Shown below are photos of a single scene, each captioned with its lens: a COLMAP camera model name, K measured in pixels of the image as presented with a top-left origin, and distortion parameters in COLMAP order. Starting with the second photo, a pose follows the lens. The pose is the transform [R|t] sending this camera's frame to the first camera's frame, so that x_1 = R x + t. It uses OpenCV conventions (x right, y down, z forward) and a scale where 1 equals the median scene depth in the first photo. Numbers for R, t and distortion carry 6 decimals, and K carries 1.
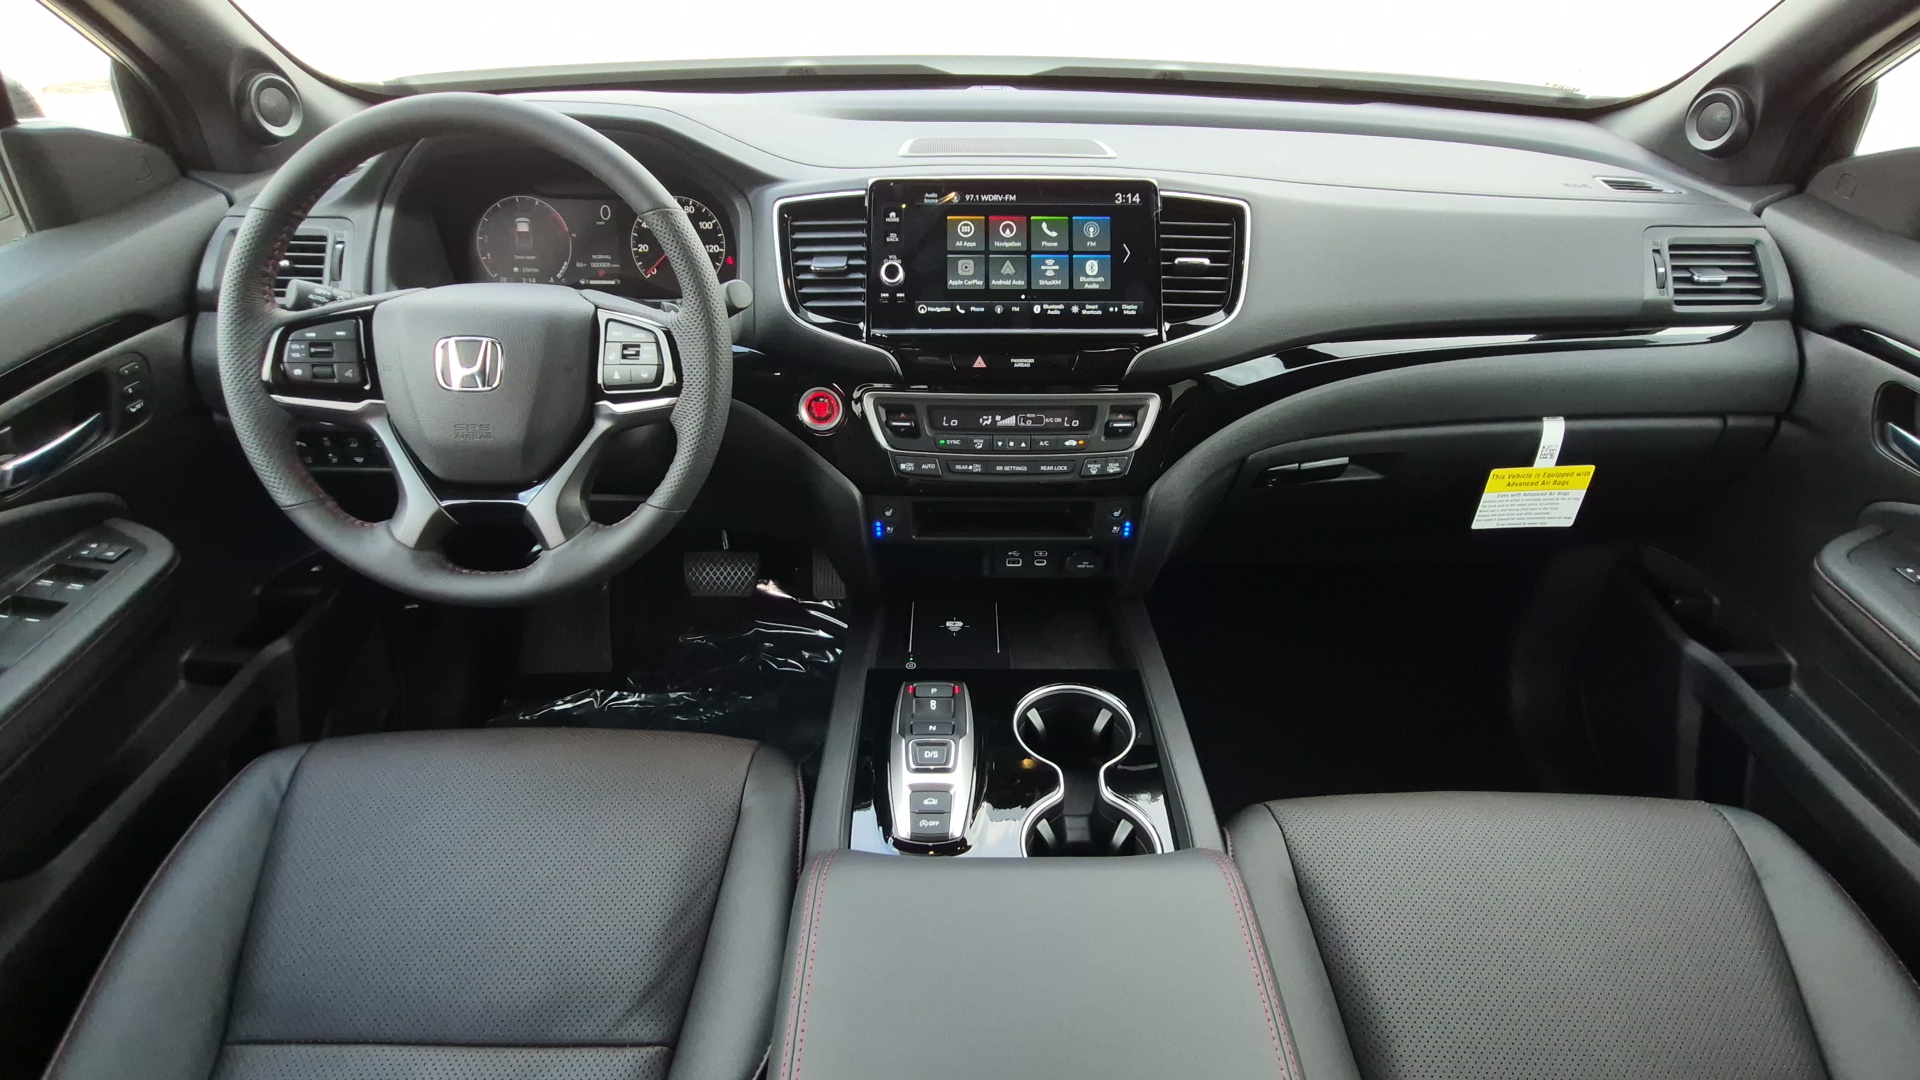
lens RADIAL K [[1037.5, 0, 960.0], [0, 1037.5, 540.0], [0, 0, 1]] dist [-0.023358, 0.016623]
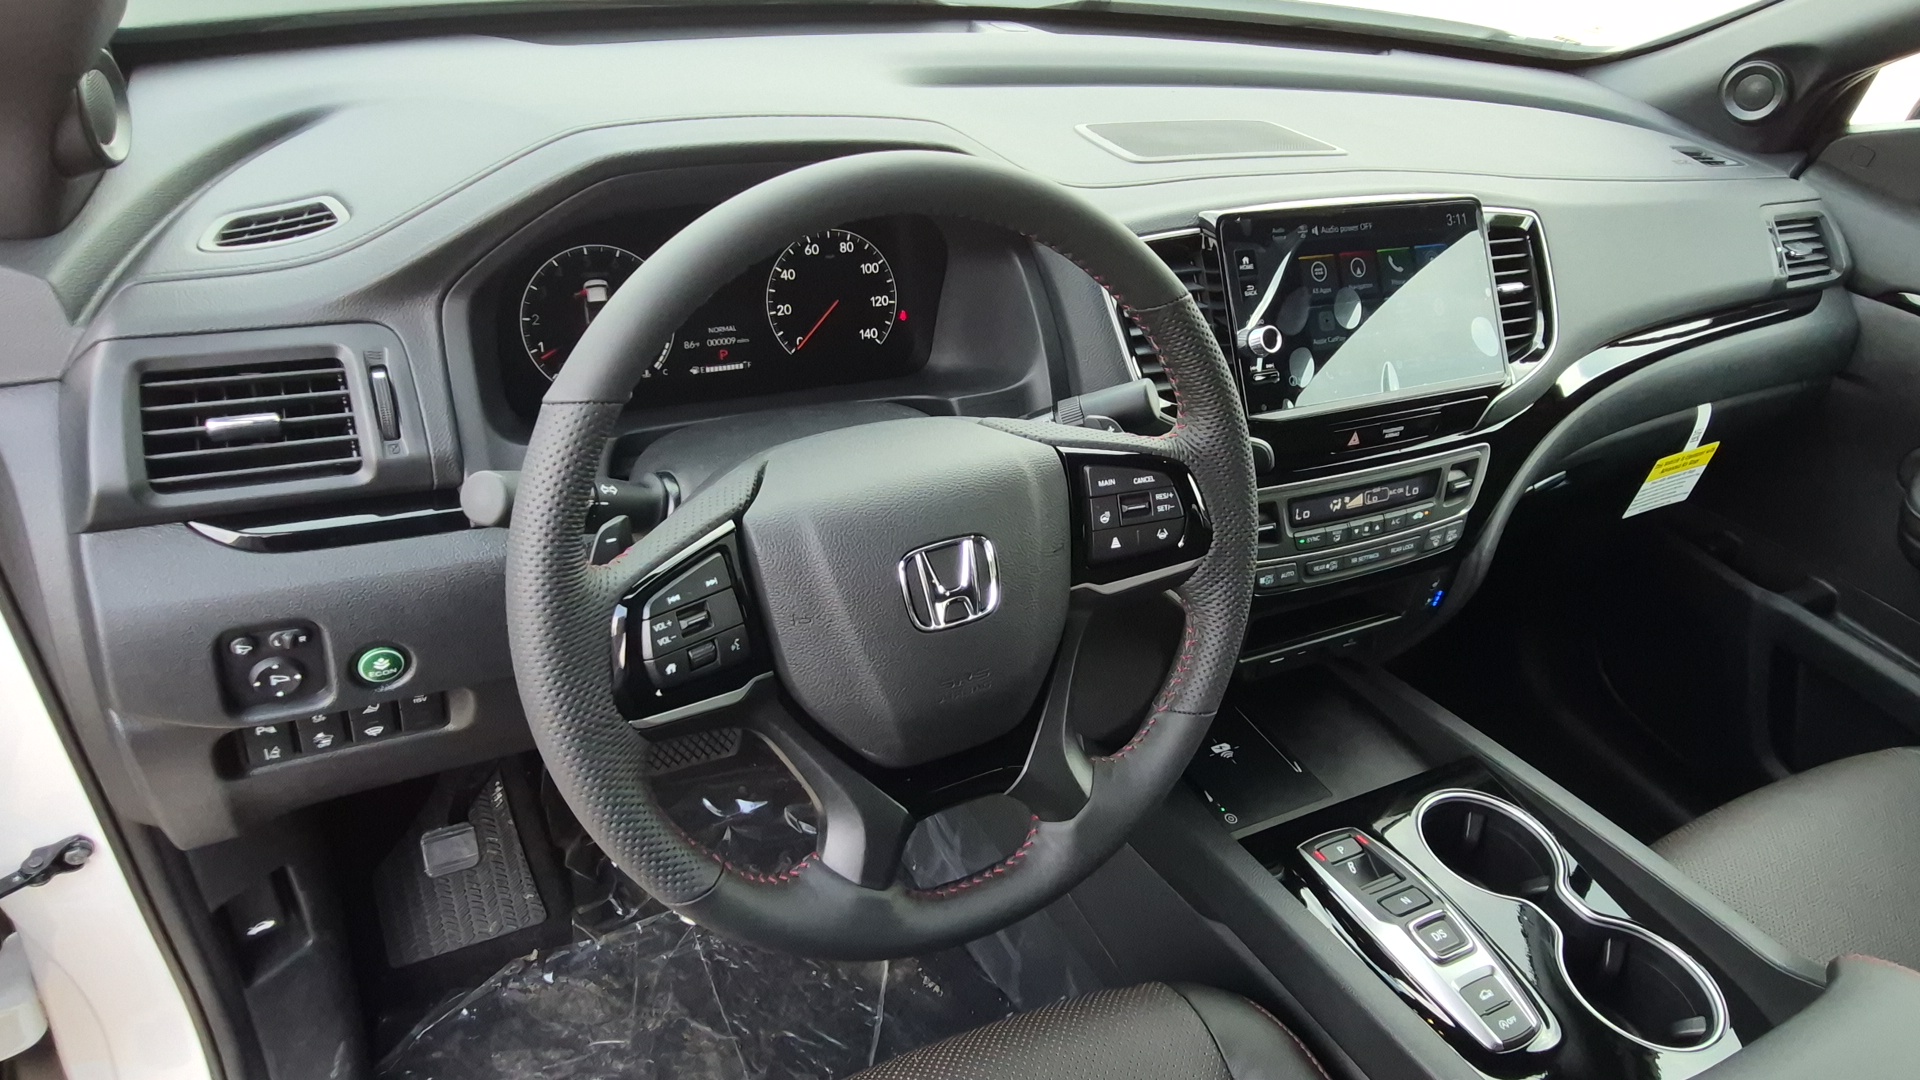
lens RADIAL K [[1266.1, 0, 960.0], [0, 1266.1, 540.0], [0, 0, 1]] dist [-0.009711, -0.000633]
pose [[0.877448, -0.173464, 0.447207, -0.674269], [0.149019, 0.984767, 0.089591, -0.220226], [-0.455936, -0.011970, 0.889932, 0.263943]]
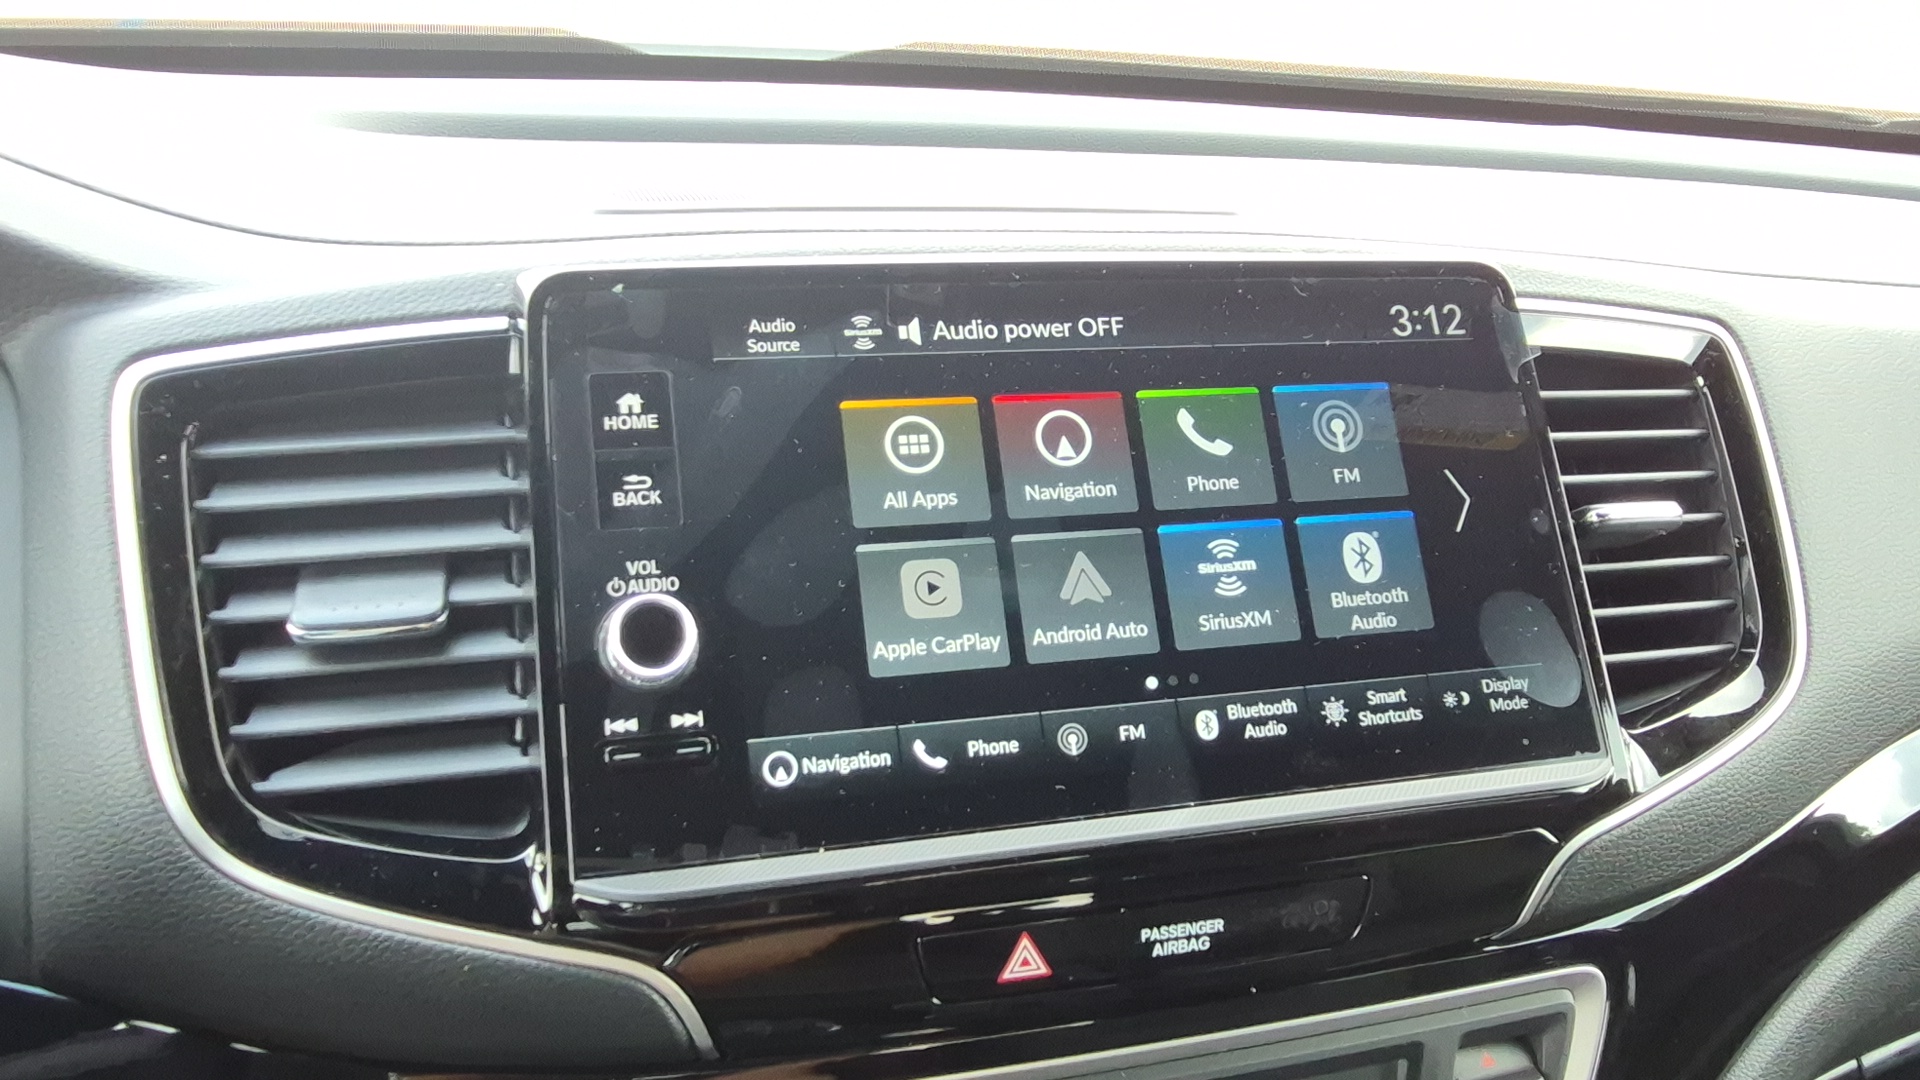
lens RADIAL K [[1522.8, 0, 960.0], [0, 1522.8, 540.0], [0, 0, 1]] dist [-0.001352, 0.004711]
pose [[0.962884, -0.061332, 0.262854, -0.084382], [0.110251, 0.978266, -0.175611, -0.201053], [-0.246370, 0.198073, 0.948719, 0.614571]]
